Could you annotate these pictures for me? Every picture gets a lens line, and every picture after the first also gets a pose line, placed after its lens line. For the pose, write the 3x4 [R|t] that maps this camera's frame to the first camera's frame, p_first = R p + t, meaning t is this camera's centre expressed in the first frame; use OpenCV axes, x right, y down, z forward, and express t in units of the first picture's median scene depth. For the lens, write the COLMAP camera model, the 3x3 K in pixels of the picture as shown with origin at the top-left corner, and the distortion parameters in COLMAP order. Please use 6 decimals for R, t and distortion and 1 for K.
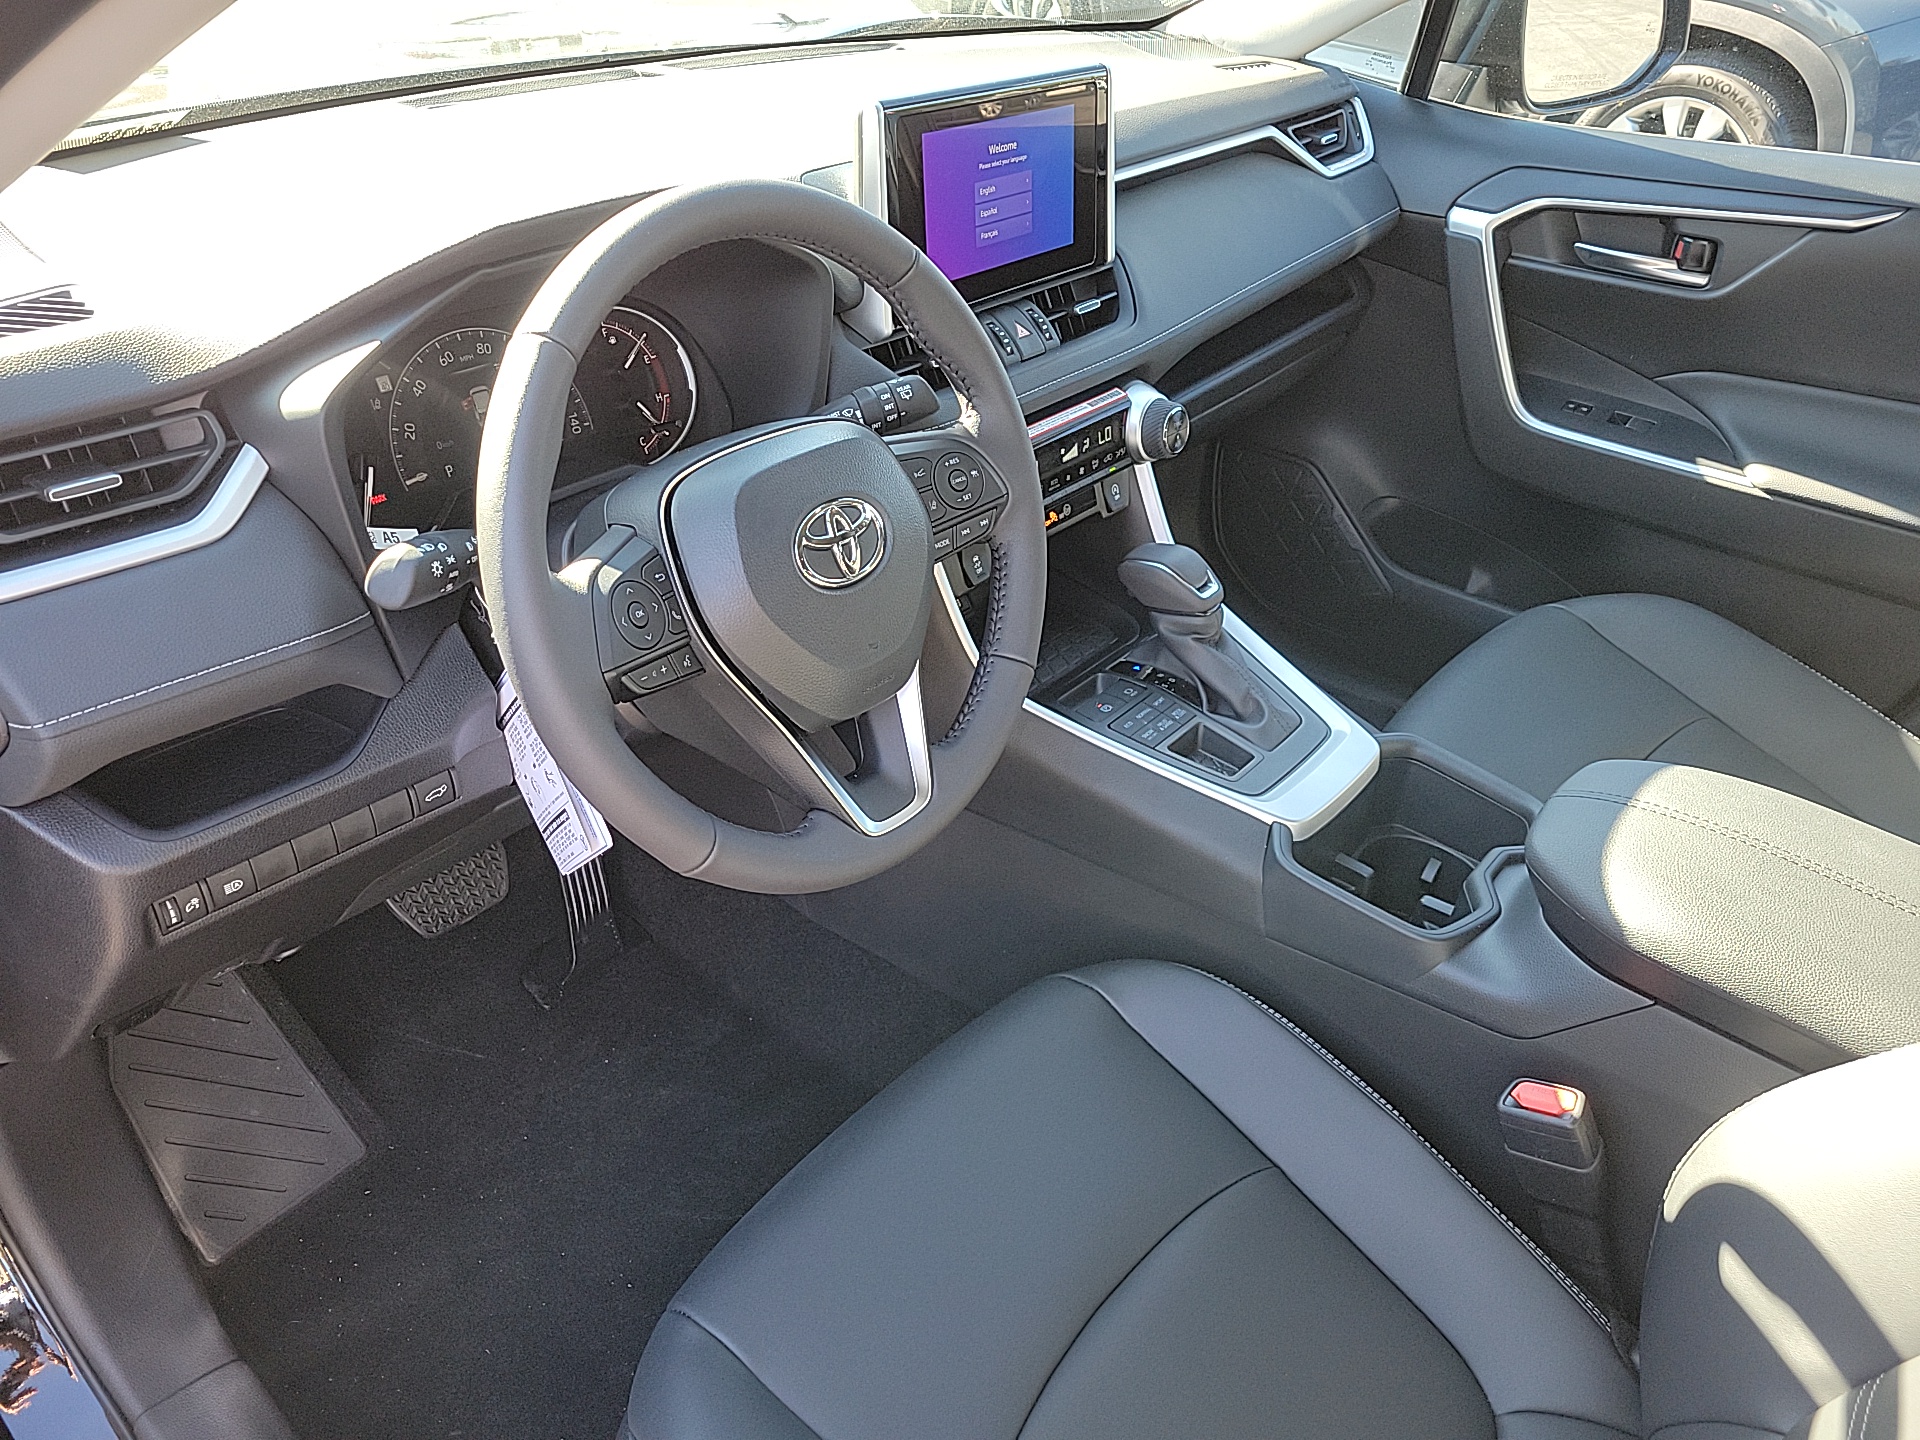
lens RADIAL K [[1429.8, 0, 898.8], [0, 1429.8, 708.3], [0, 0, 1]] dist [0.004807, -0.005230]
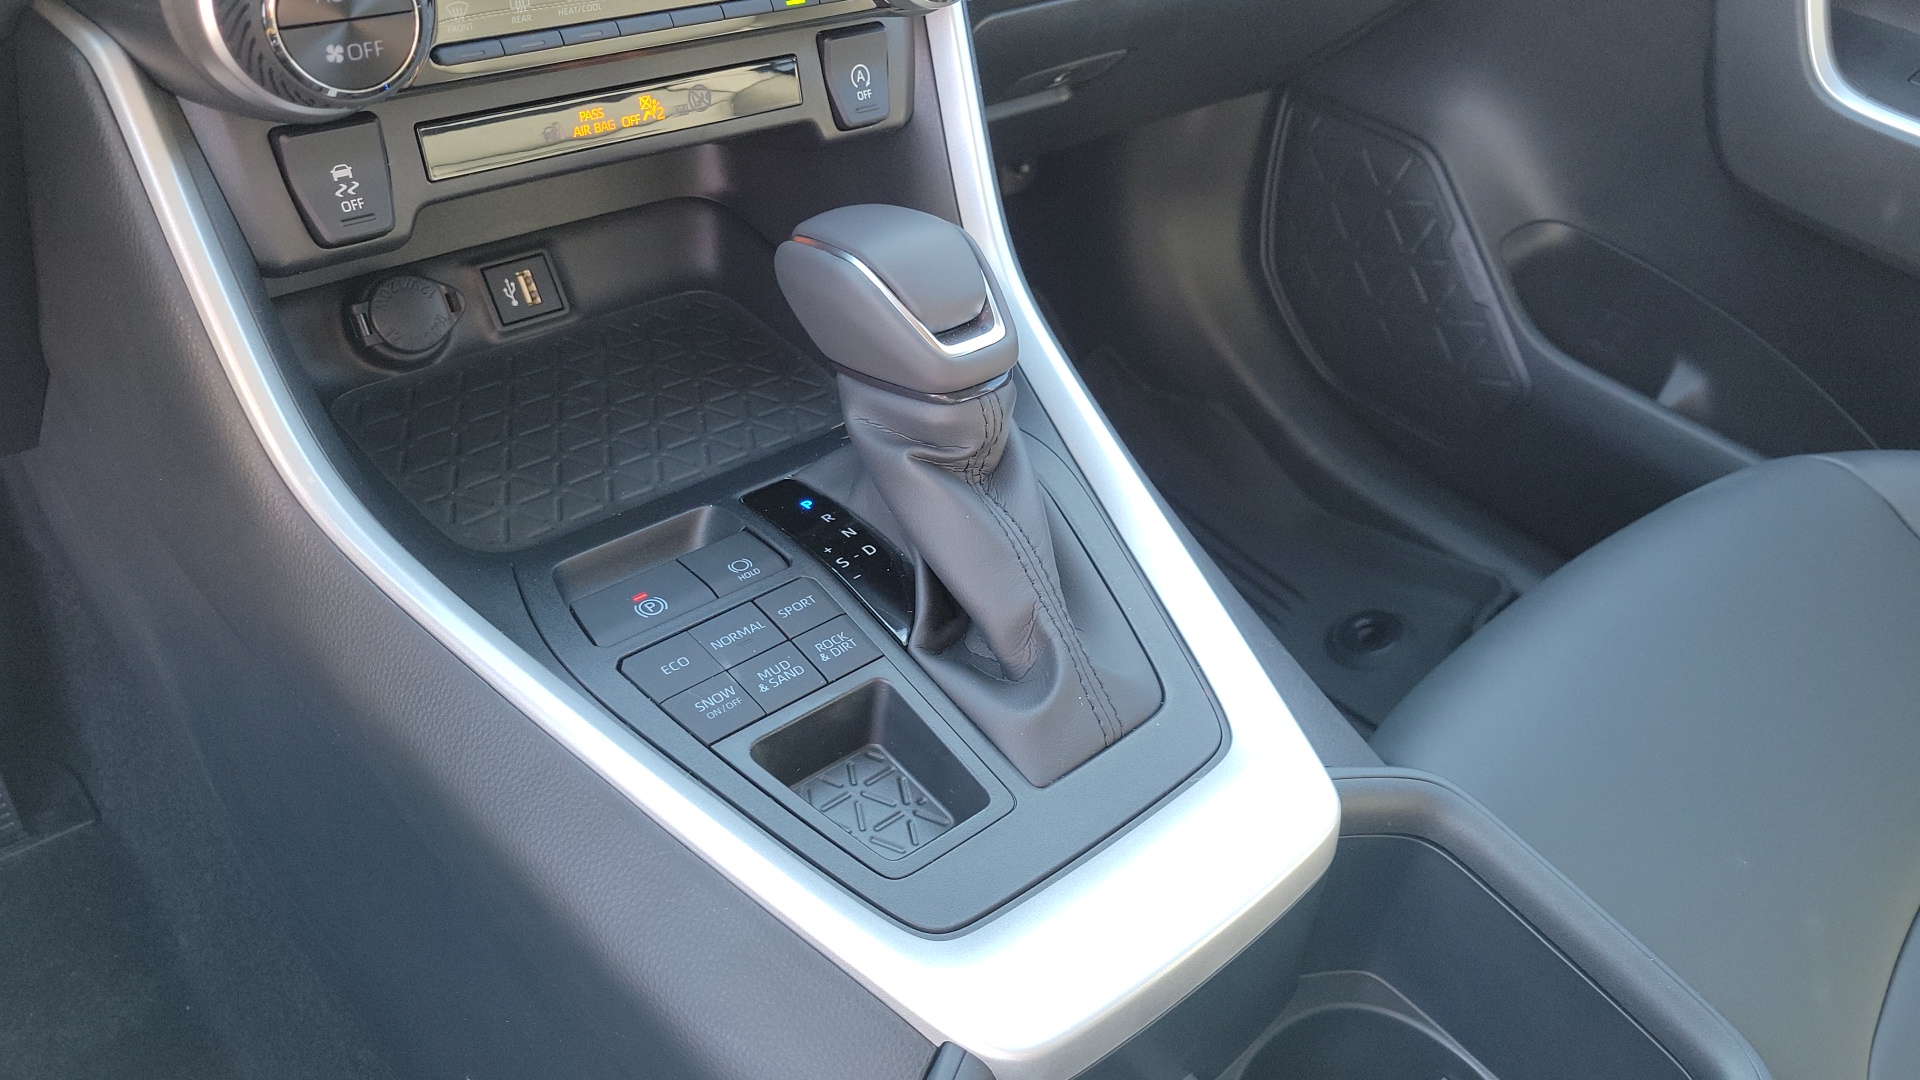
lens RADIAL K [[1419.8, 0, 953.3], [0, 1419.8, 549.6], [0, 0, 1]] dist [-0.001274, 0.000333]
pose [[0.988201, 0.138424, -0.065555, 0.244732], [-0.131575, 0.986322, 0.099277, -0.063781], [0.078401, -0.089481, 0.992898, 0.613794]]
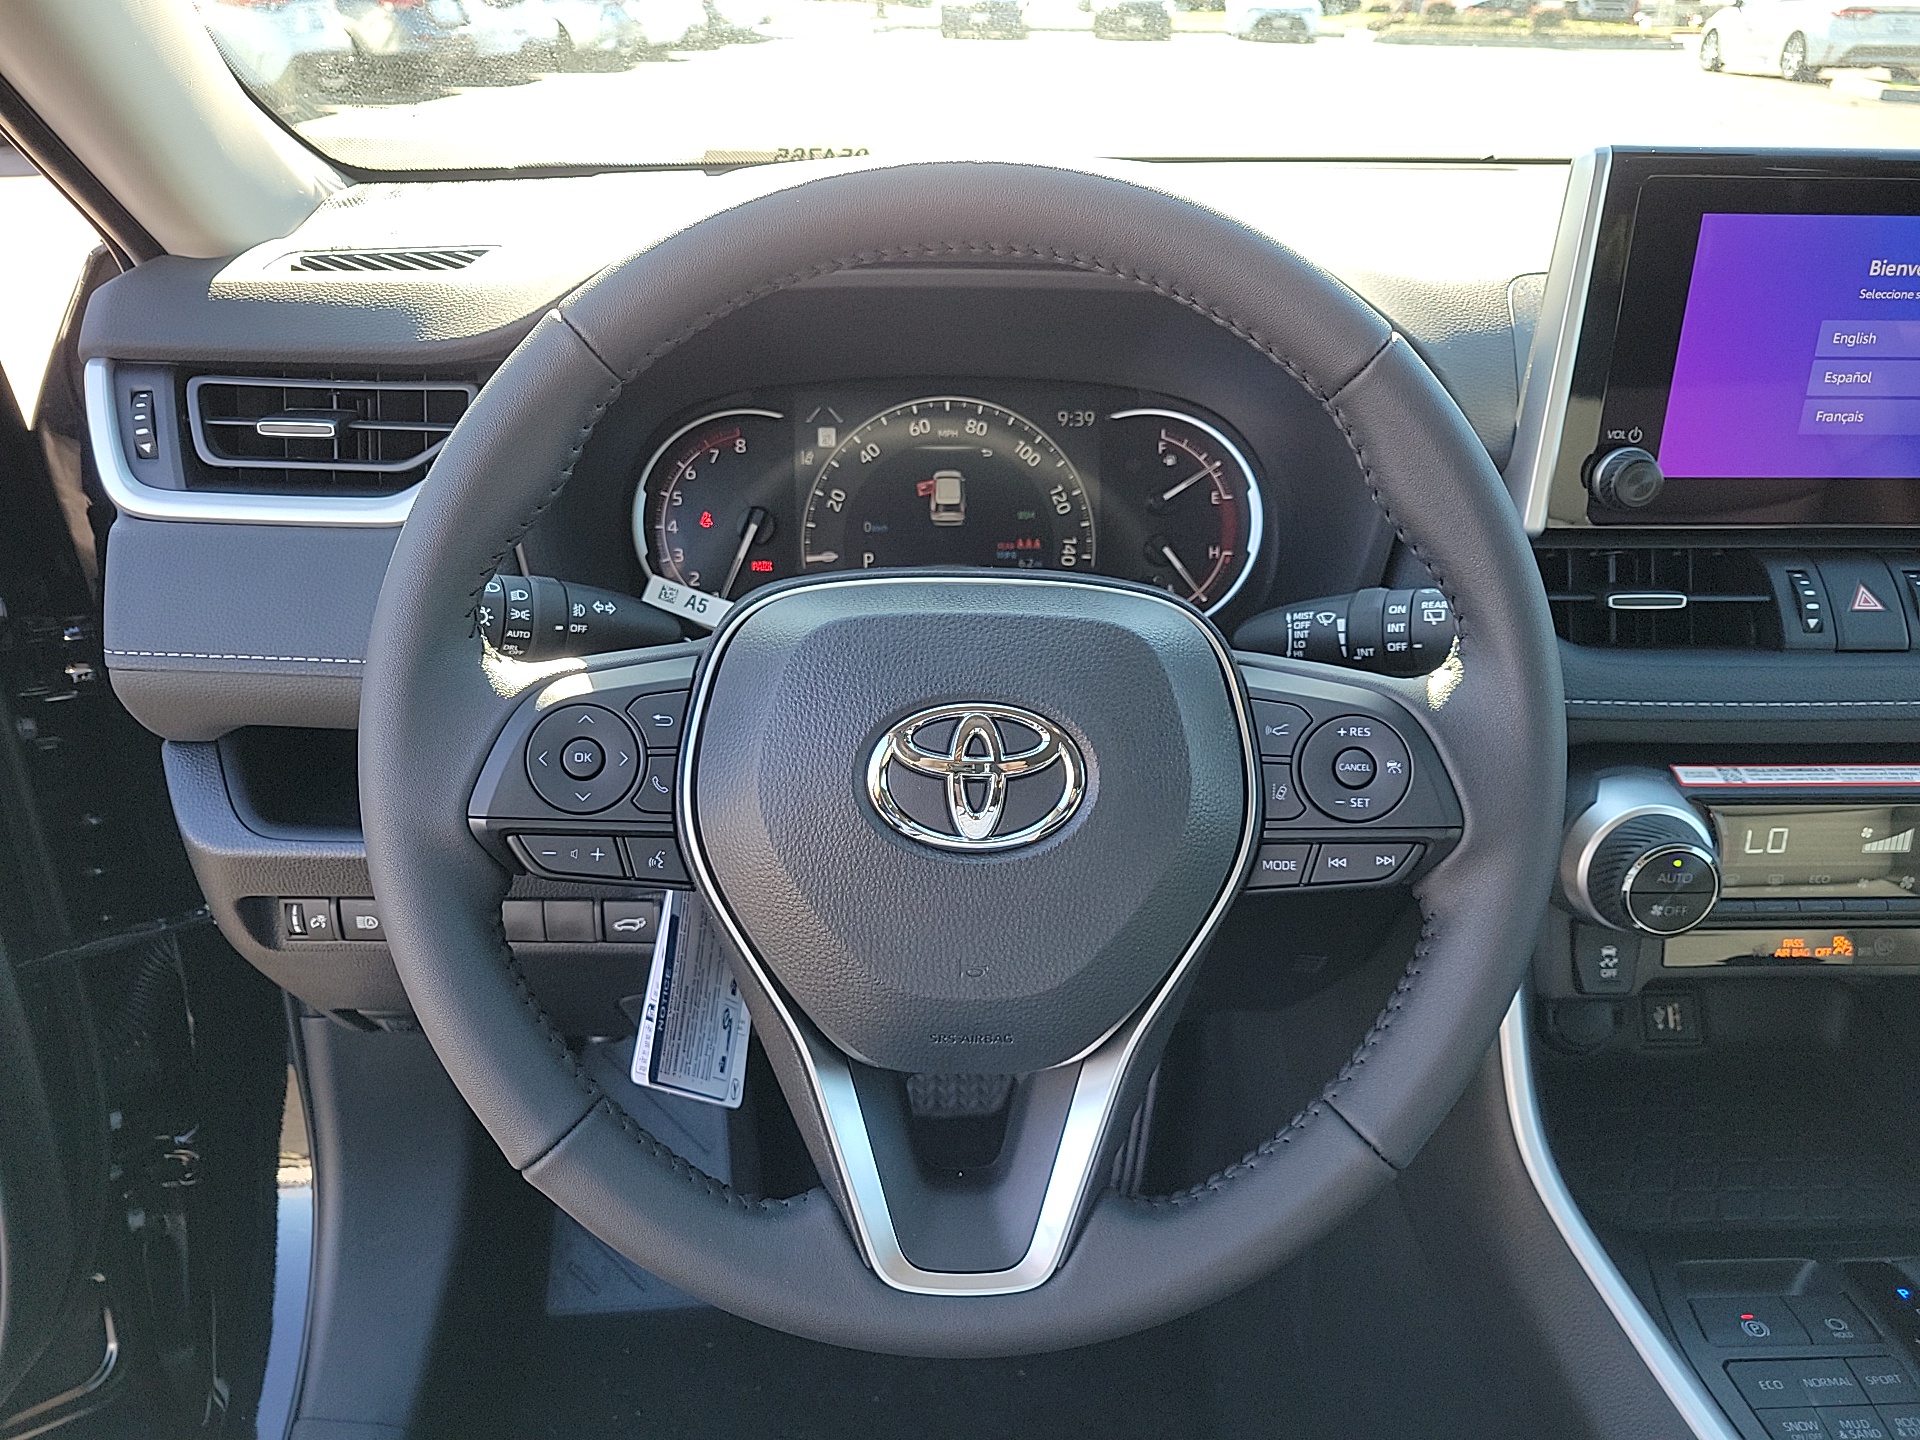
lens RADIAL K [[1440.7, 0, 970.1], [0, 1440.7, 716.5], [0, 0, 1]] dist [0.007426, -0.005169]
pose [[0.683270, 0.294785, -0.668015, 0.228159], [-0.383638, 0.923361, 0.015066, -0.099648], [0.621260, 0.245982, 0.743995, 0.387134]]
